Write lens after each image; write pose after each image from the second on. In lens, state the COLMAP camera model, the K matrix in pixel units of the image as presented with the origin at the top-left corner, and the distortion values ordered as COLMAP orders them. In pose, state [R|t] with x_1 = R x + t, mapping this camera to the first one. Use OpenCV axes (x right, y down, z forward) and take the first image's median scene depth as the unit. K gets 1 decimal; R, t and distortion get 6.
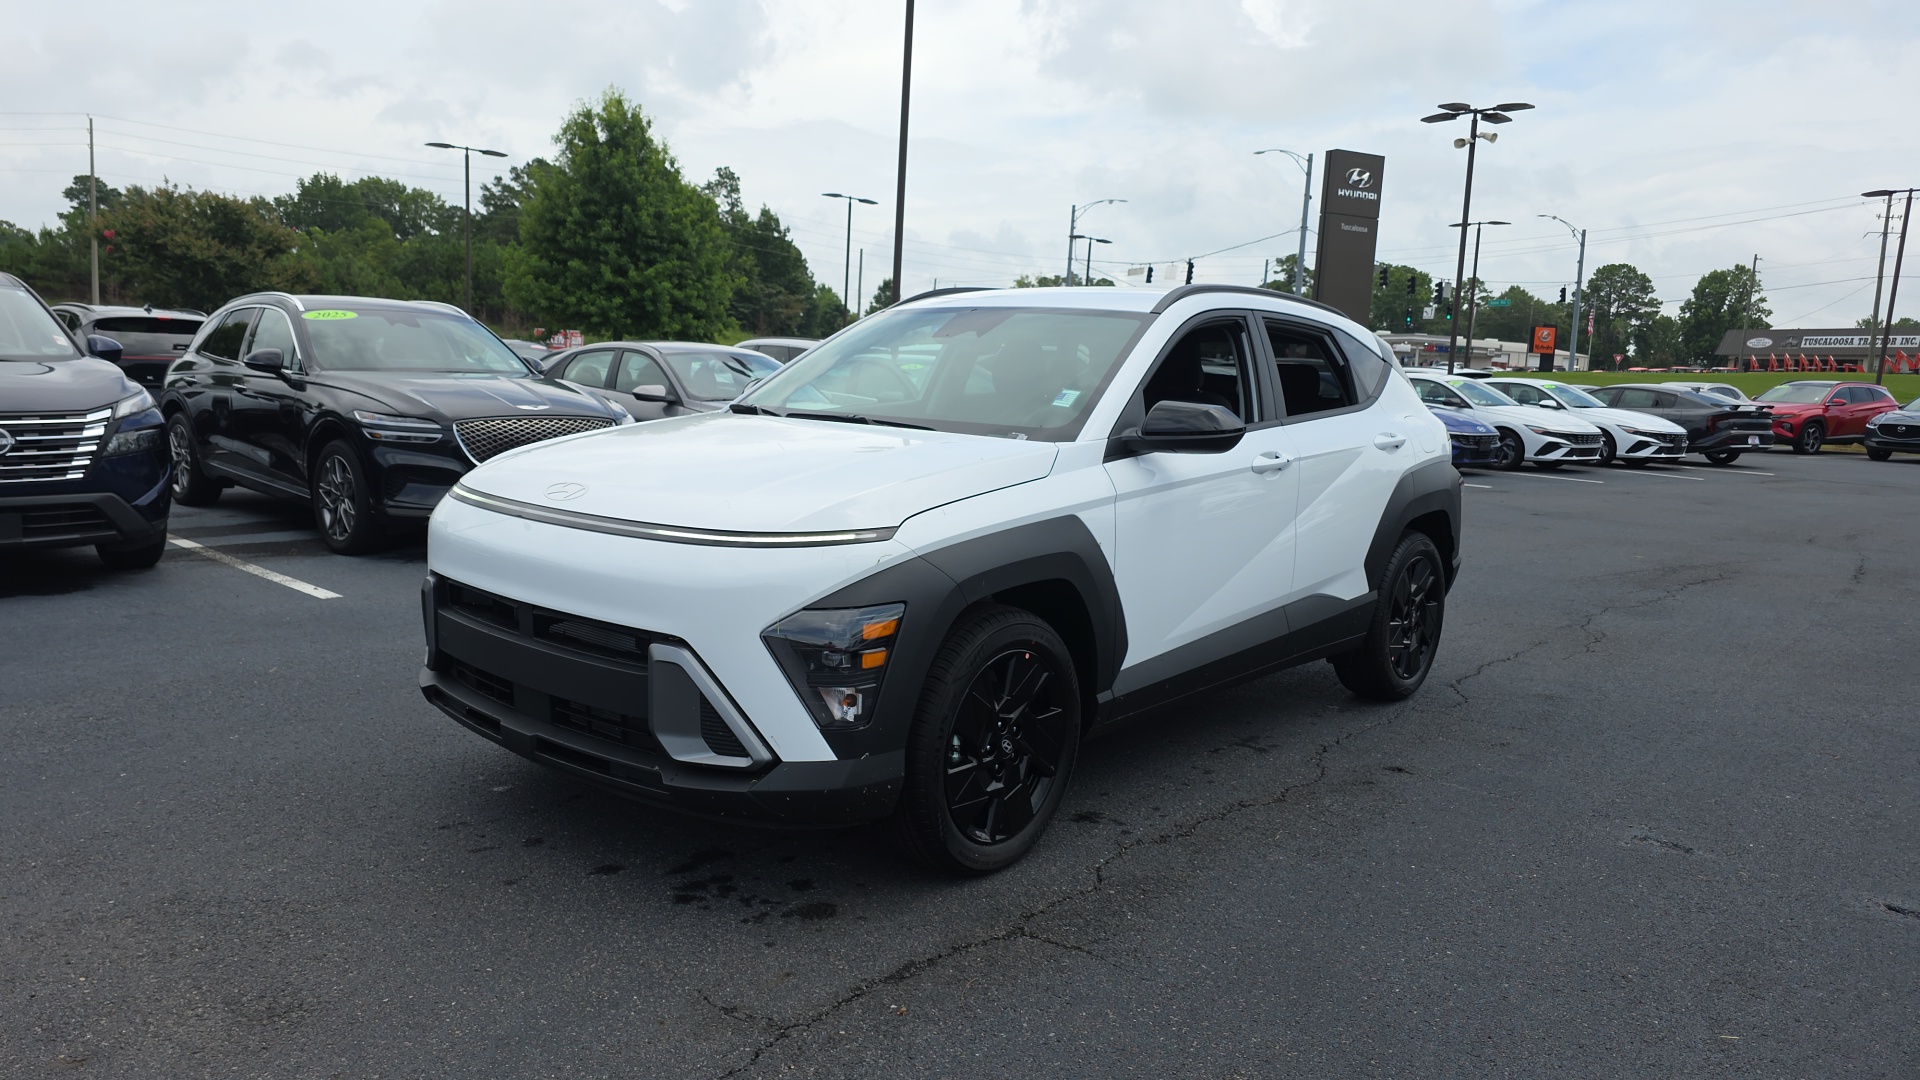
lens RADIAL K [[1298.2, 0, 886.2], [0, 1298.2, 537.2], [0, 0, 1]] dist [0.003450, -0.003175]
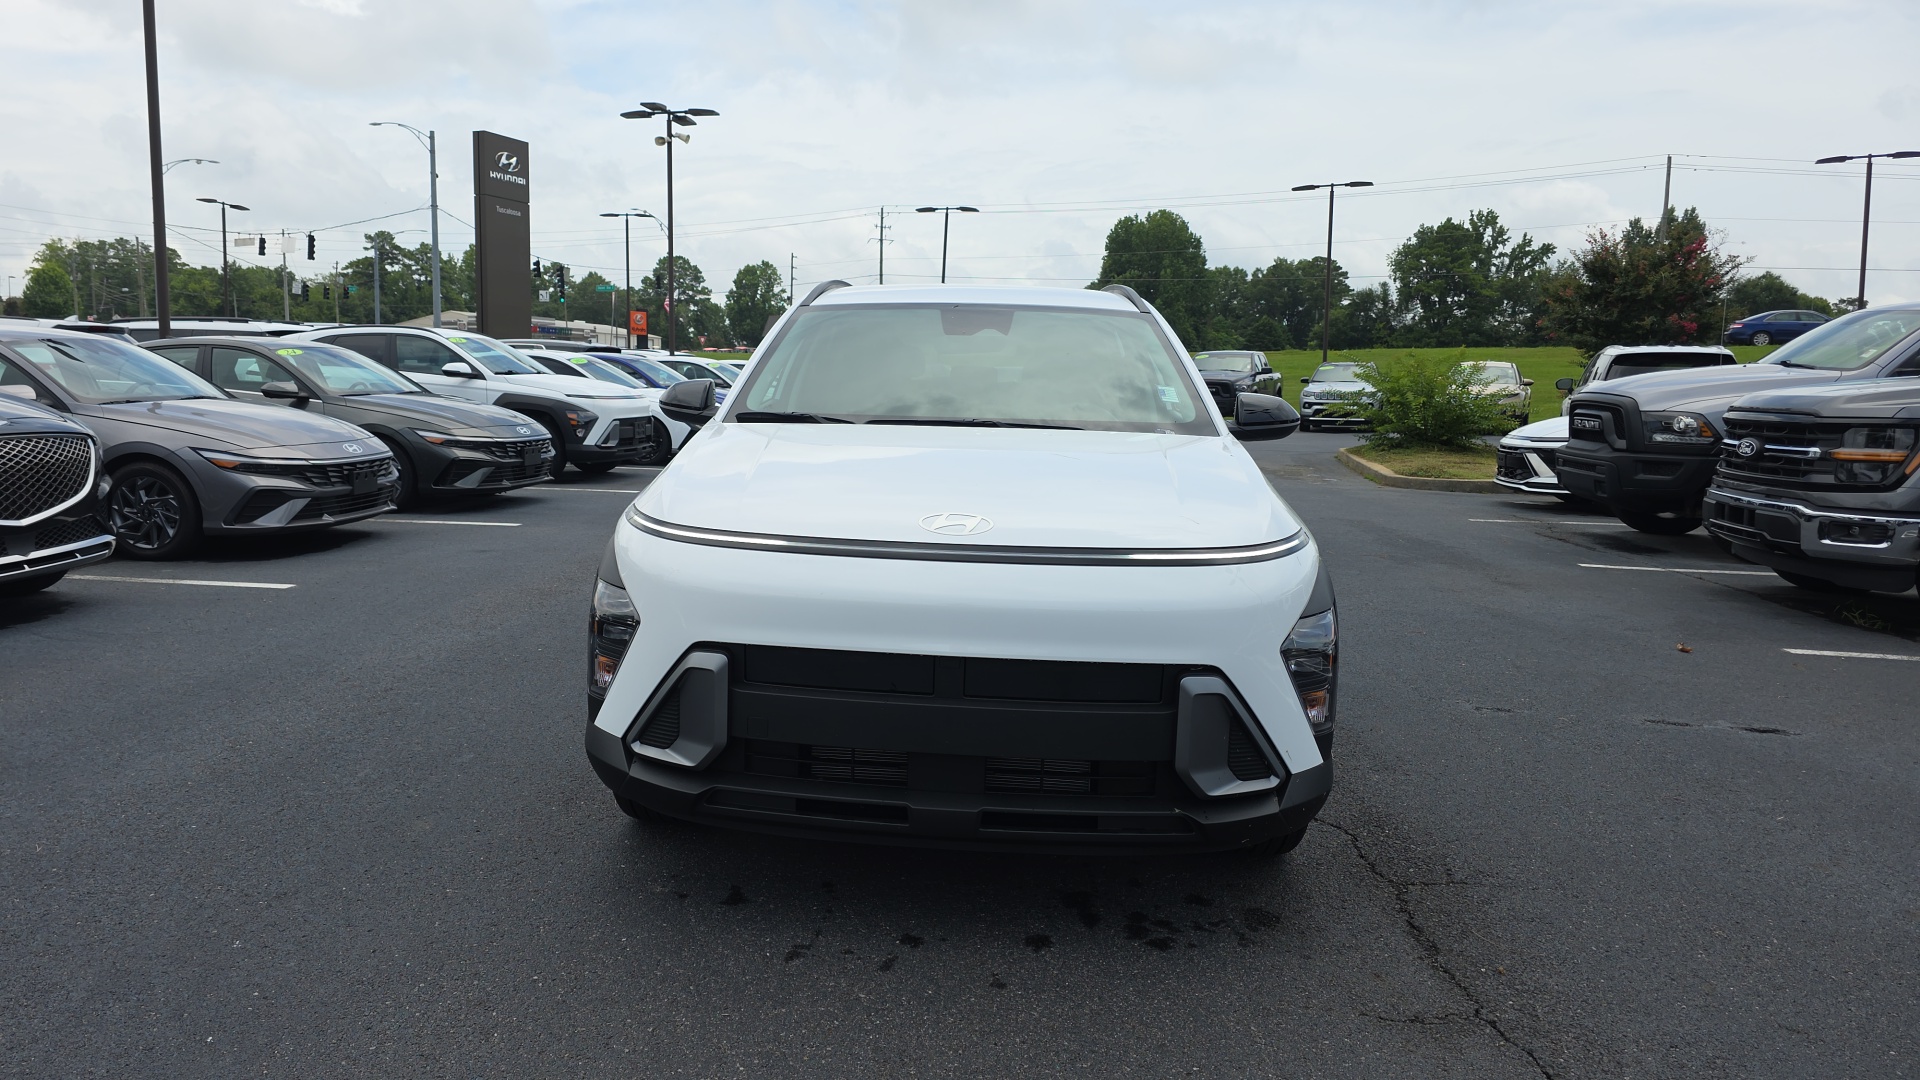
lens RADIAL K [[1298.2, 0, 886.2], [0, 1298.2, 537.2], [0, 0, 1]] dist [0.003450, -0.003175]
pose [[0.787332, -0.088772, 0.610105, -0.094198], [0.079493, 0.995936, 0.042327, -0.007657], [-0.611383, 0.015174, 0.791189, 0.041168]]
